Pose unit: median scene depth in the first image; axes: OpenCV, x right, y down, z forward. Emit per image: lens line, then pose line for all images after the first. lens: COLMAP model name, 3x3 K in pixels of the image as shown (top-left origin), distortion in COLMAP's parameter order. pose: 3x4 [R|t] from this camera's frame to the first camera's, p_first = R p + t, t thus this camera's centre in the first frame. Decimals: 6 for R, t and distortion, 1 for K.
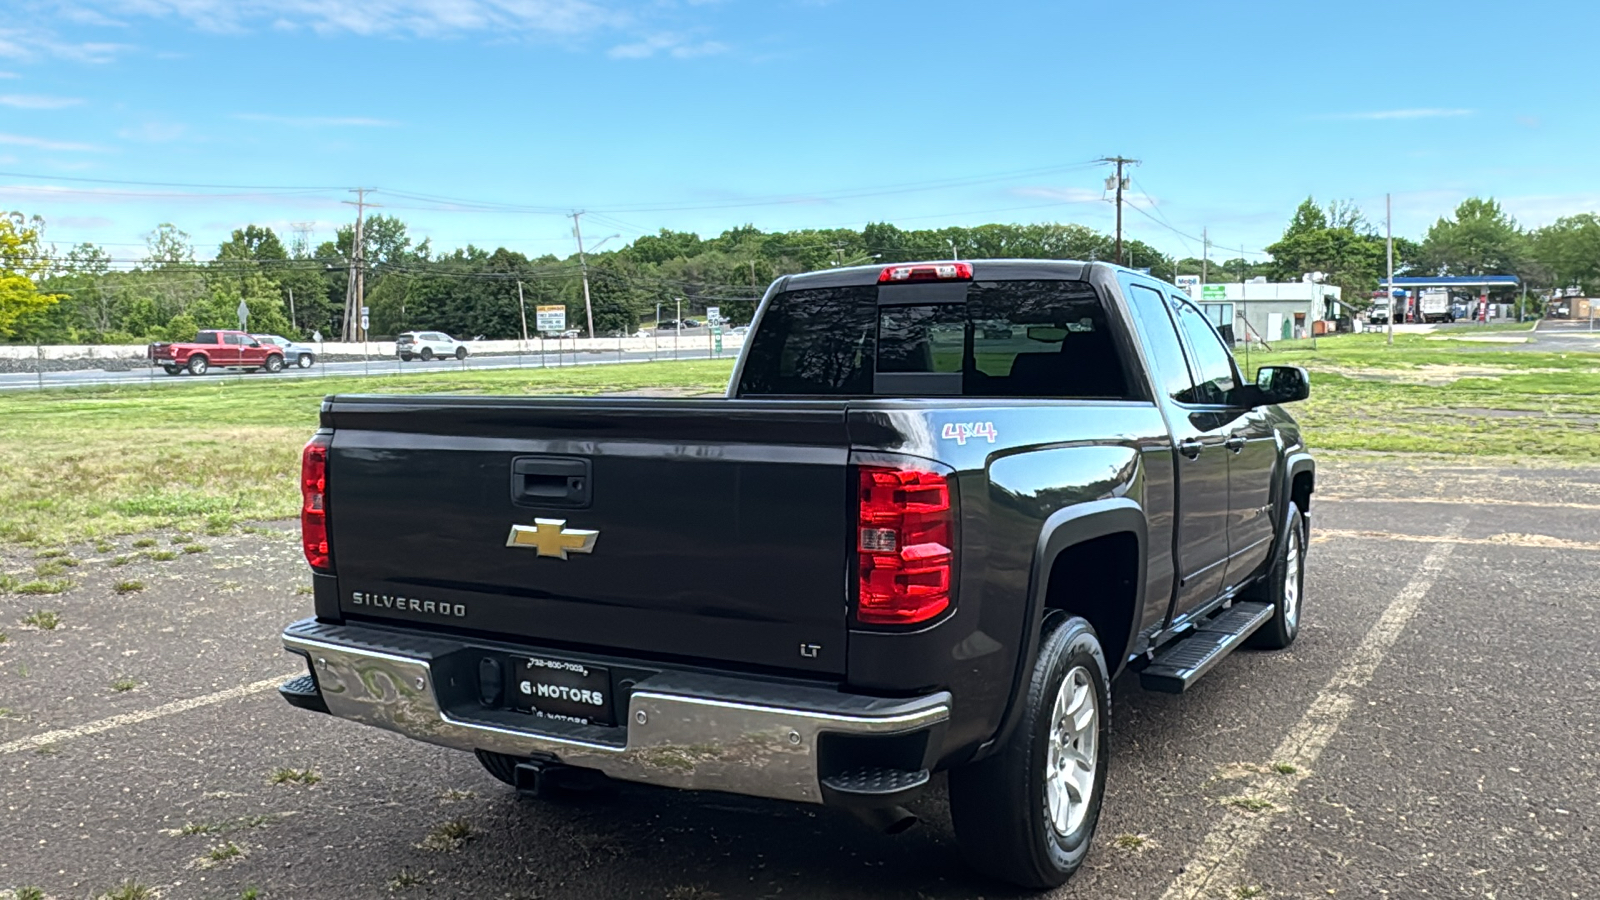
lens RADIAL K [[1322.7, 0, 794.3], [0, 1322.7, 446.0], [0, 0, 1]] dist [-0.003801, 0.003470]
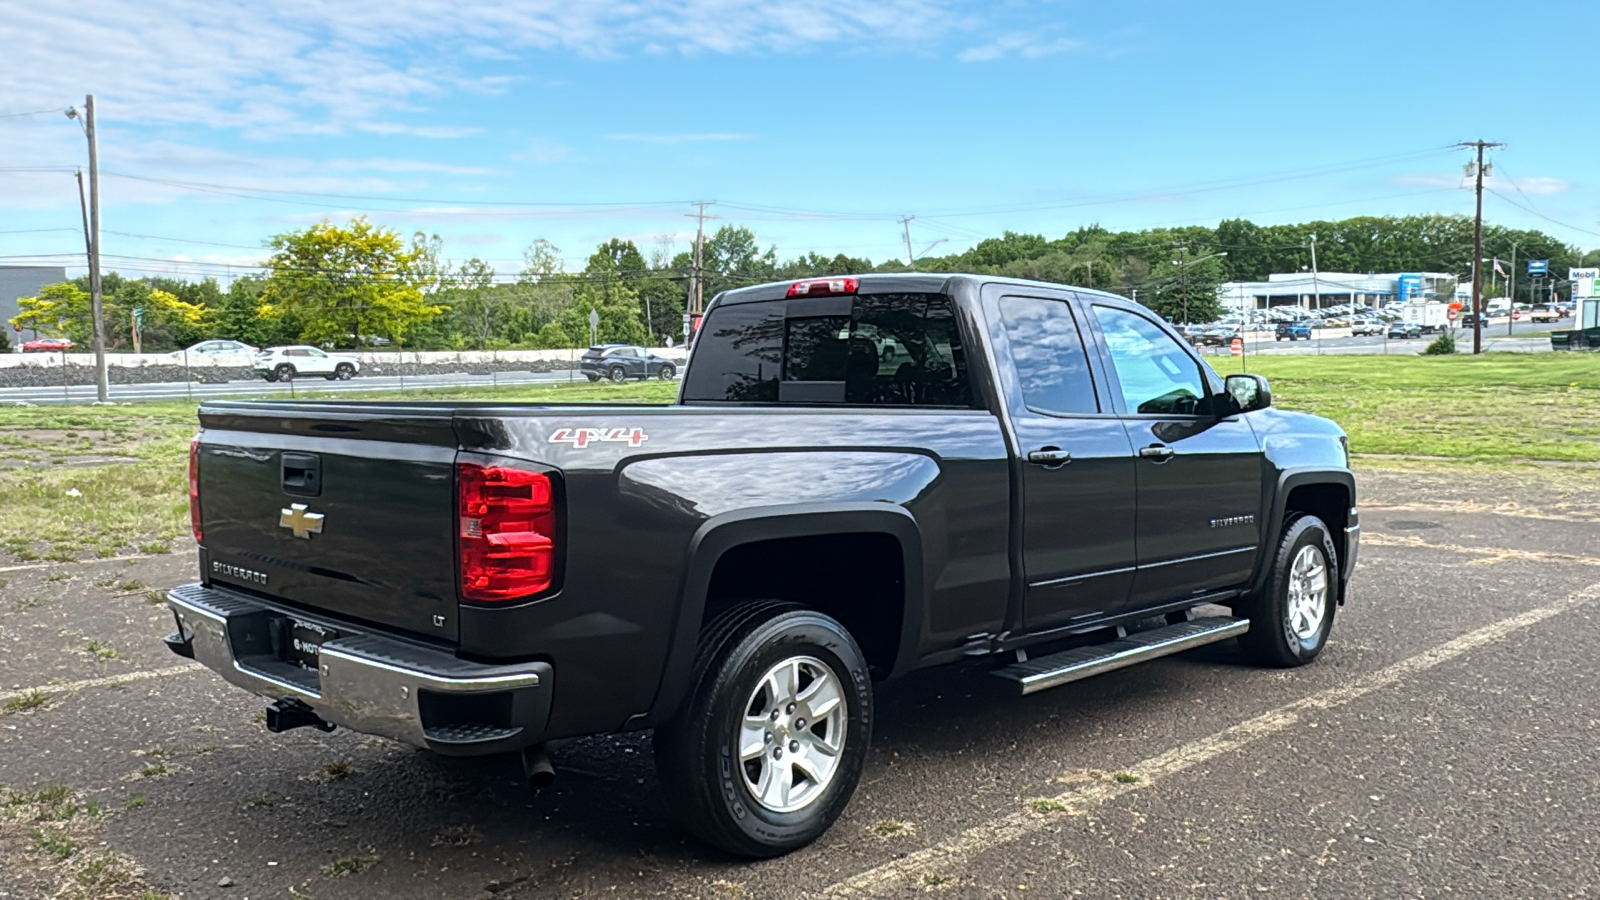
lens RADIAL K [[1322.2, 0, 793.8], [0, 1322.2, 456.4], [0, 0, 1]] dist [-0.003855, 0.002285]
pose [[0.966168, 0.016610, -0.257379, 0.018412], [-0.015259, 0.999857, 0.007243, -0.000143], [0.257463, -0.003071, 0.966283, -0.001579]]
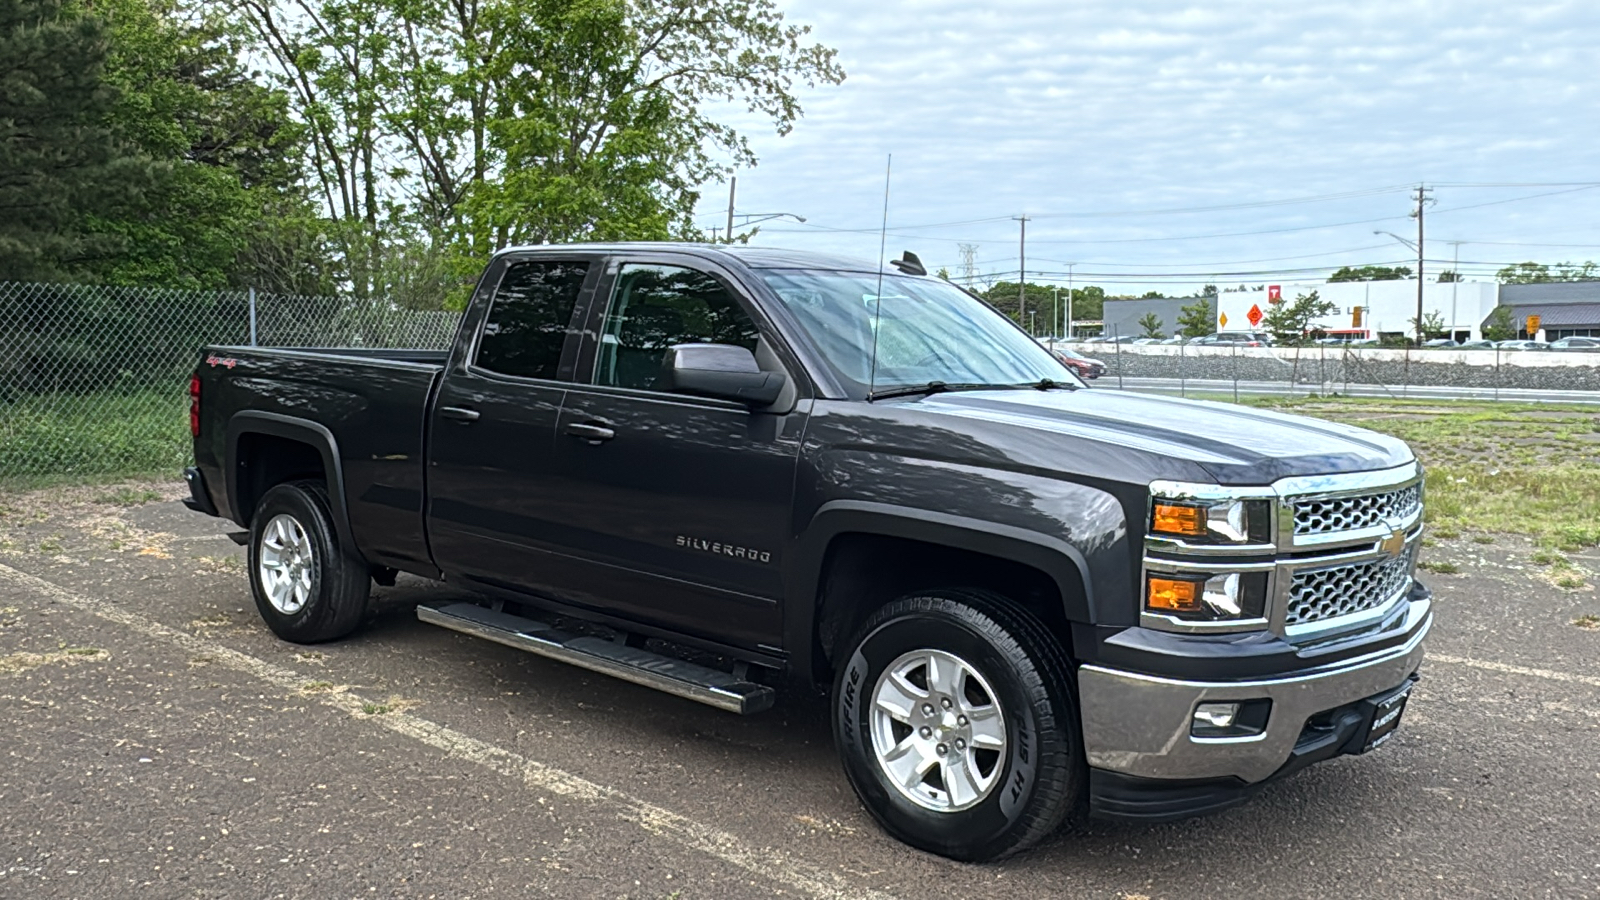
lens RADIAL K [[1322.7, 0, 794.3], [0, 1322.7, 446.0], [0, 0, 1]] dist [-0.003801, 0.003470]
pose [[-0.184997, 0.070691, -0.980193, 0.065459], [-0.085653, 0.992454, 0.087741, -0.004591], [0.978999, 0.100188, -0.177546, 0.072801]]
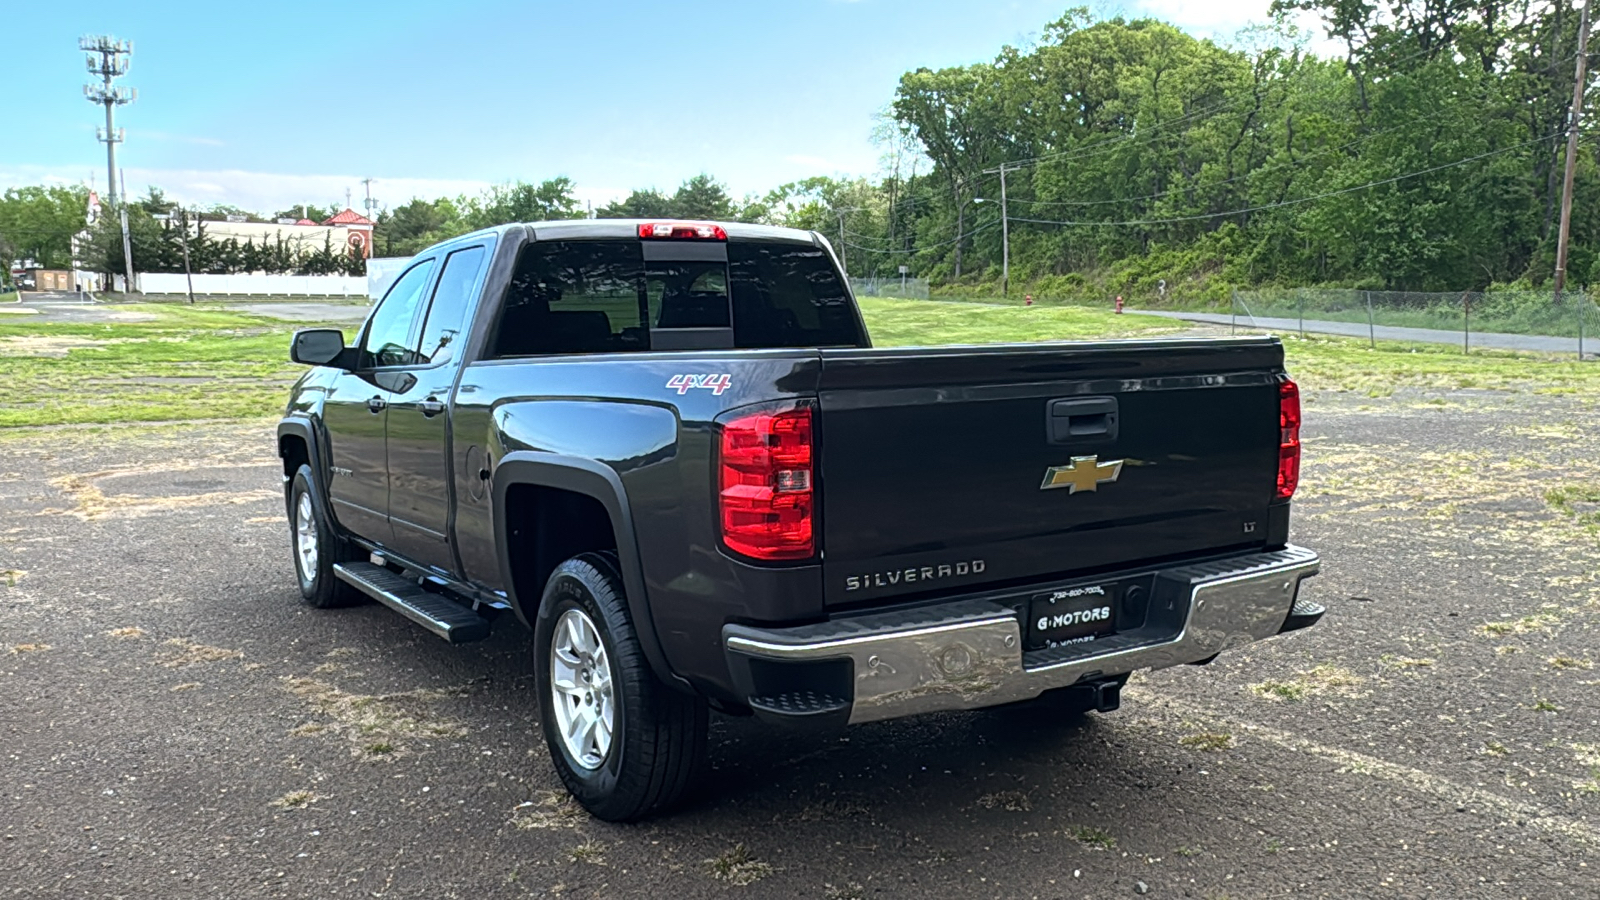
lens RADIAL K [[1322.2, 0, 793.8], [0, 1322.2, 456.4], [0, 0, 1]] dist [-0.003855, 0.002285]
pose [[0.480973, -0.092407, 0.871852, -0.040417], [0.067519, 0.995381, 0.068252, -0.001091], [-0.874131, 0.026039, 0.484991, 0.022575]]
